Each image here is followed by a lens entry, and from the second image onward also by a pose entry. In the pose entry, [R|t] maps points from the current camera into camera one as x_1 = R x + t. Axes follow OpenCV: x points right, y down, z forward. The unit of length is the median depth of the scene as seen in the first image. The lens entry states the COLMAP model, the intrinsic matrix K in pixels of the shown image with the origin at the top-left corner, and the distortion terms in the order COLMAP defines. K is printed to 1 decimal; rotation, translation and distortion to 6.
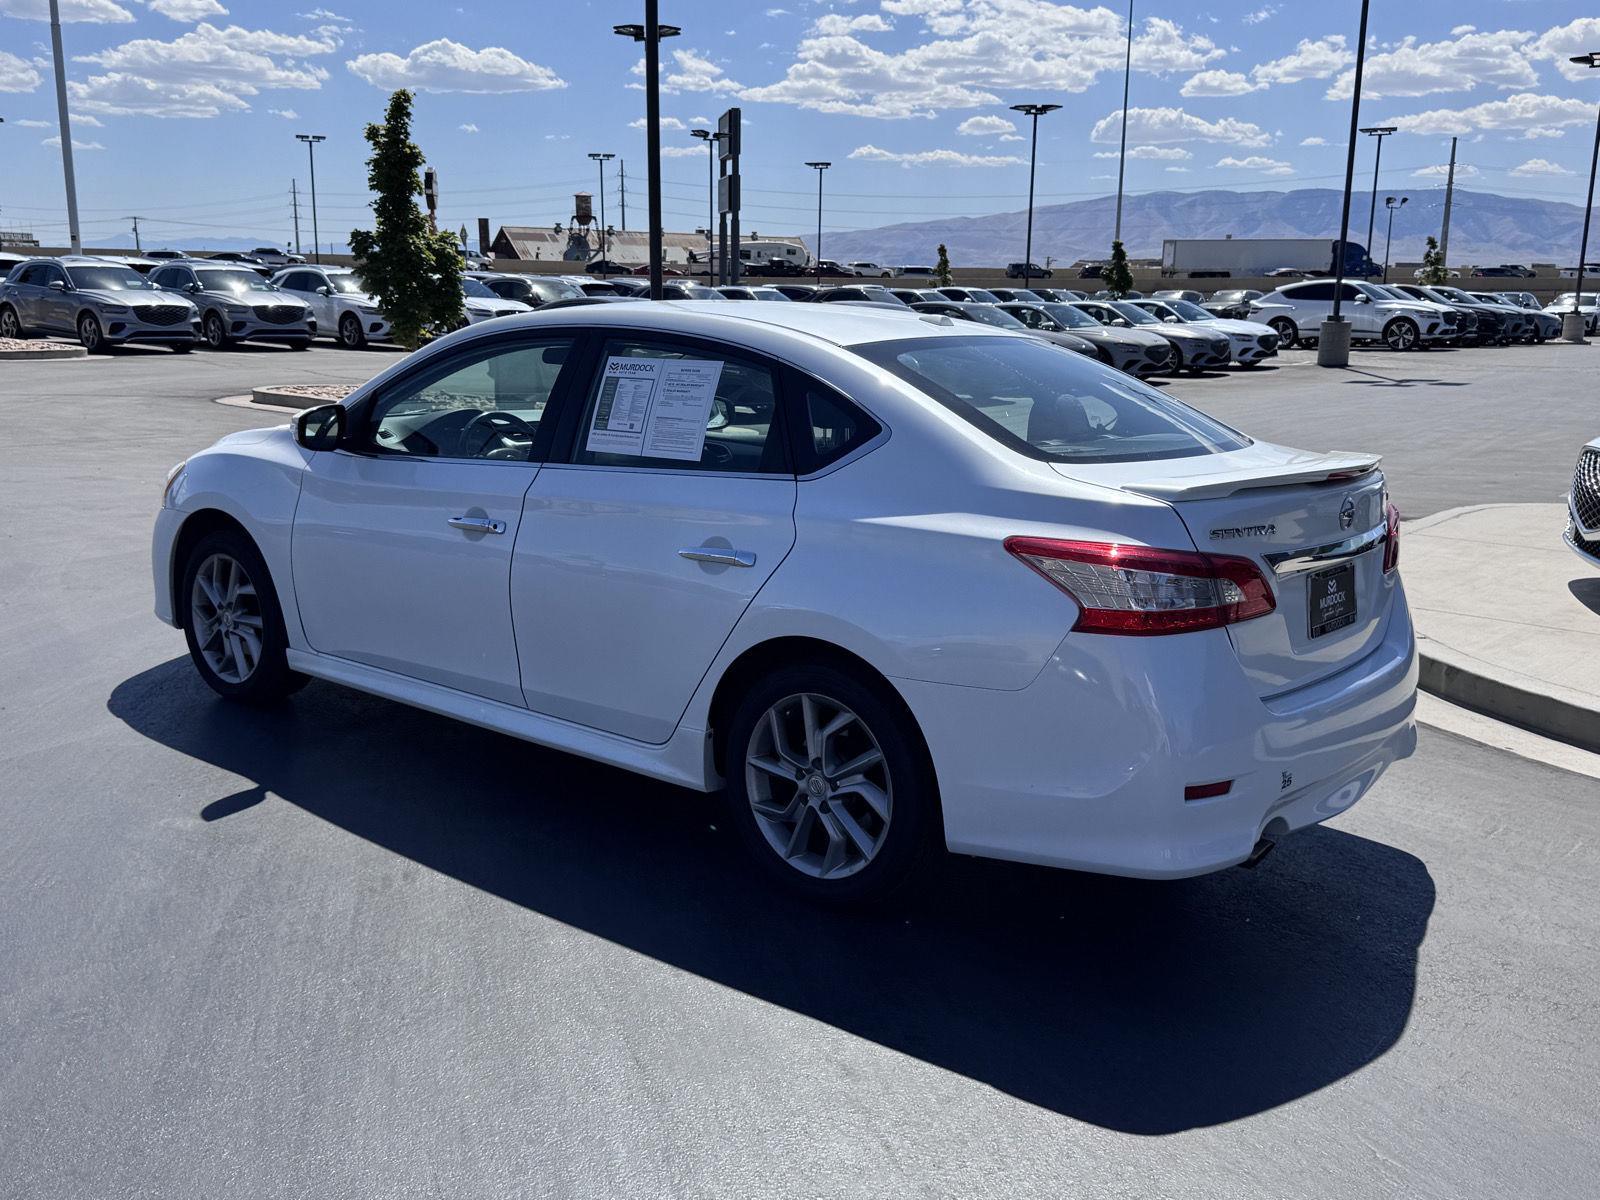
lens RADIAL K [[1522.2, 0, 785.1], [0, 1522.2, 633.7], [0, 0, 1]] dist [0.028919, 0.000000]
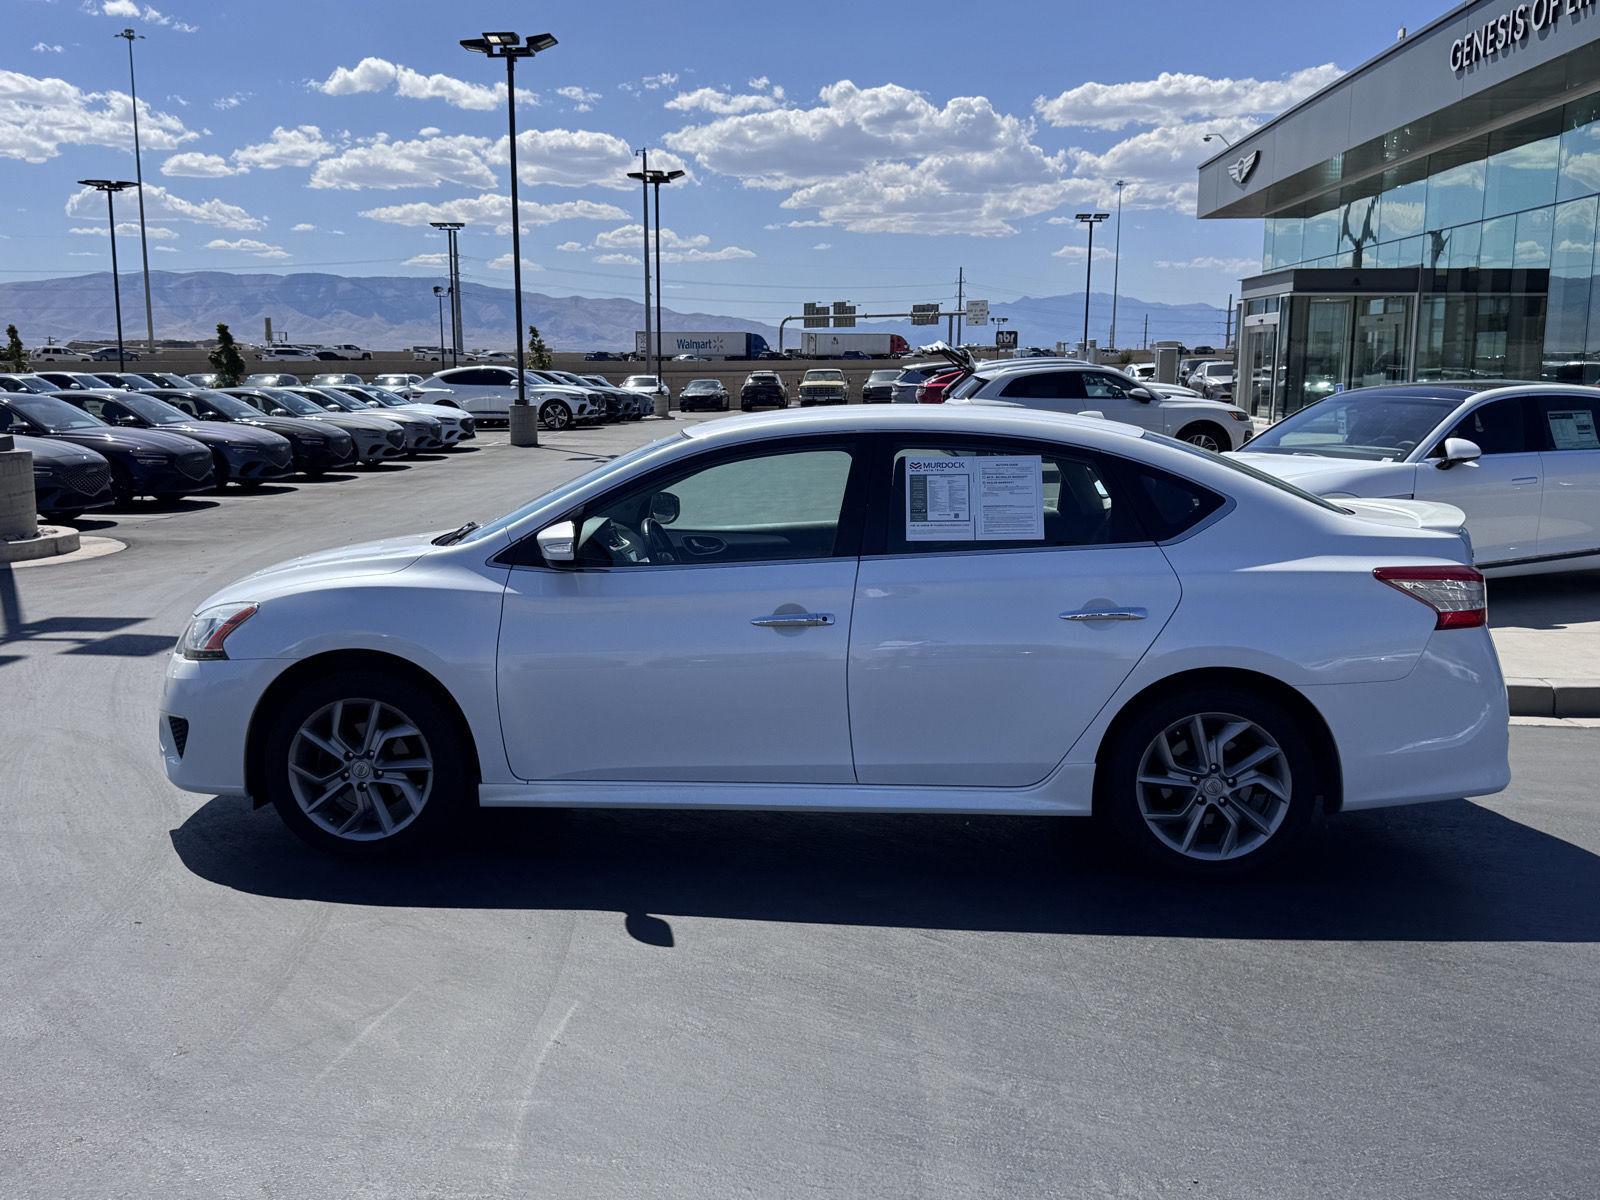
lens RADIAL K [[1522.2, 0, 797.2], [0, 1522.2, 685.9], [0, 0, 1]] dist [0.028919, 0.000000]
pose [[0.804173, -0.131561, 0.579652, -0.778251], [0.142353, 0.989446, 0.027079, -0.052042], [-0.577097, 0.060738, 0.814414, 0.137231]]
